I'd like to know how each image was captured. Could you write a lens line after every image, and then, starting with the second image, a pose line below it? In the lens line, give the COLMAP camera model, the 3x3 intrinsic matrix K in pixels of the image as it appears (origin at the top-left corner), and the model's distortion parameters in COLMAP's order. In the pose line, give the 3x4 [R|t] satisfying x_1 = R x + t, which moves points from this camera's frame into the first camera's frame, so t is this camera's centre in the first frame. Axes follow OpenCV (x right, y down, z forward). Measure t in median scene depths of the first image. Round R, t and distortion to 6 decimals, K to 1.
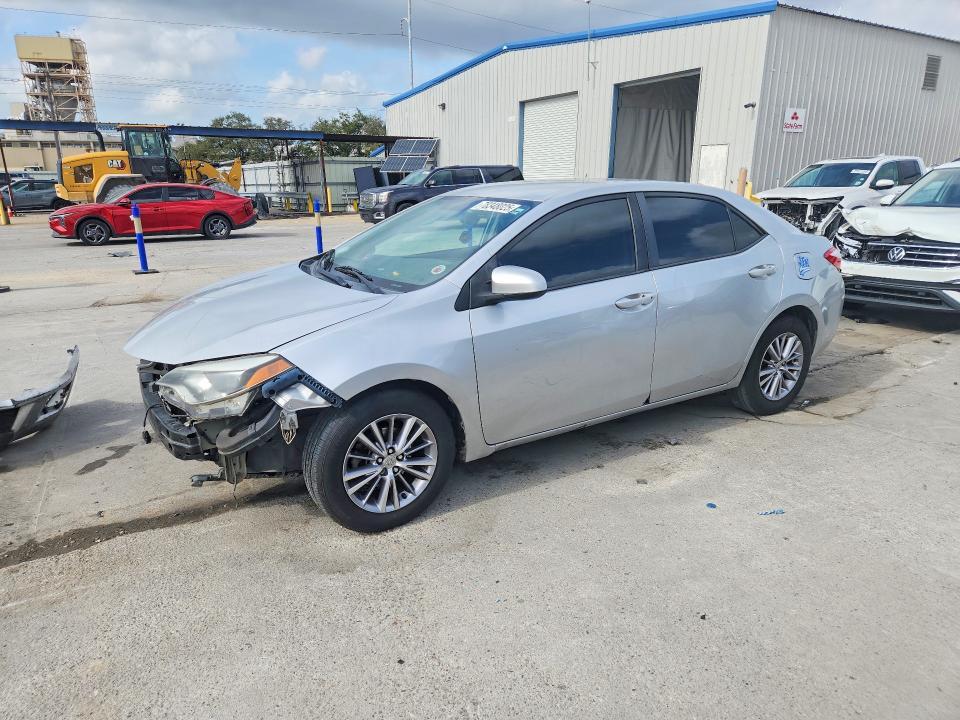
lens RADIAL K [[639.4, 0, 480.0], [0, 639.4, 360.0], [0, 0, 1]] dist [0.046916, -0.045629]
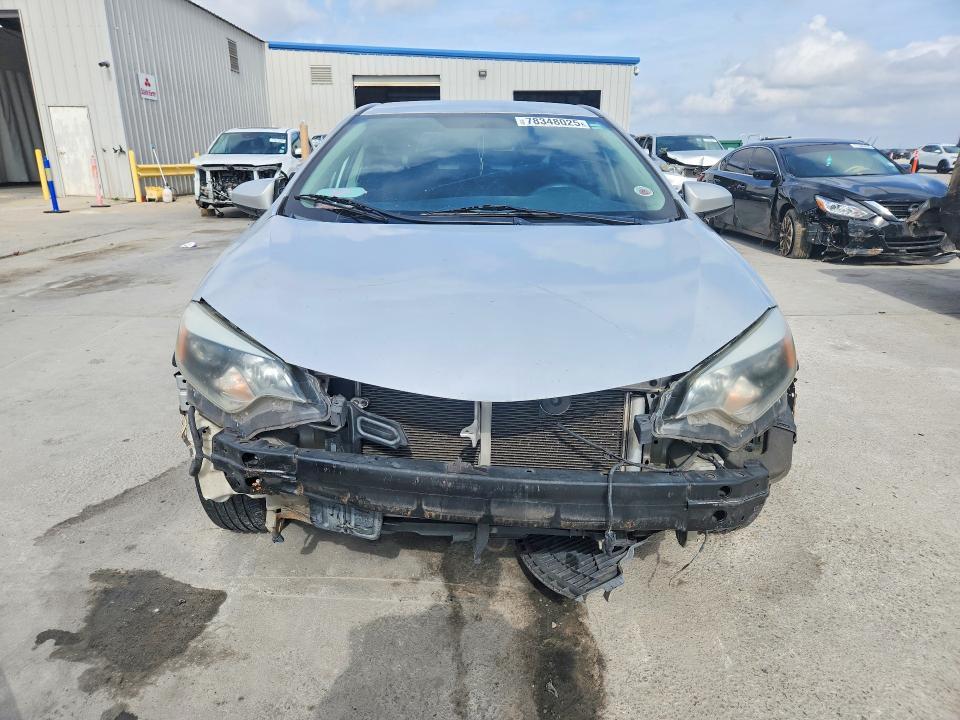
lens RADIAL K [[639.4, 0, 480.0], [0, 639.4, 360.0], [0, 0, 1]] dist [0.046916, -0.045629]
pose [[0.529716, -0.243715, 0.812406, -0.197417], [0.220321, 0.964487, 0.145682, -0.023531], [-0.819060, 0.101820, 0.564600, 0.166788]]
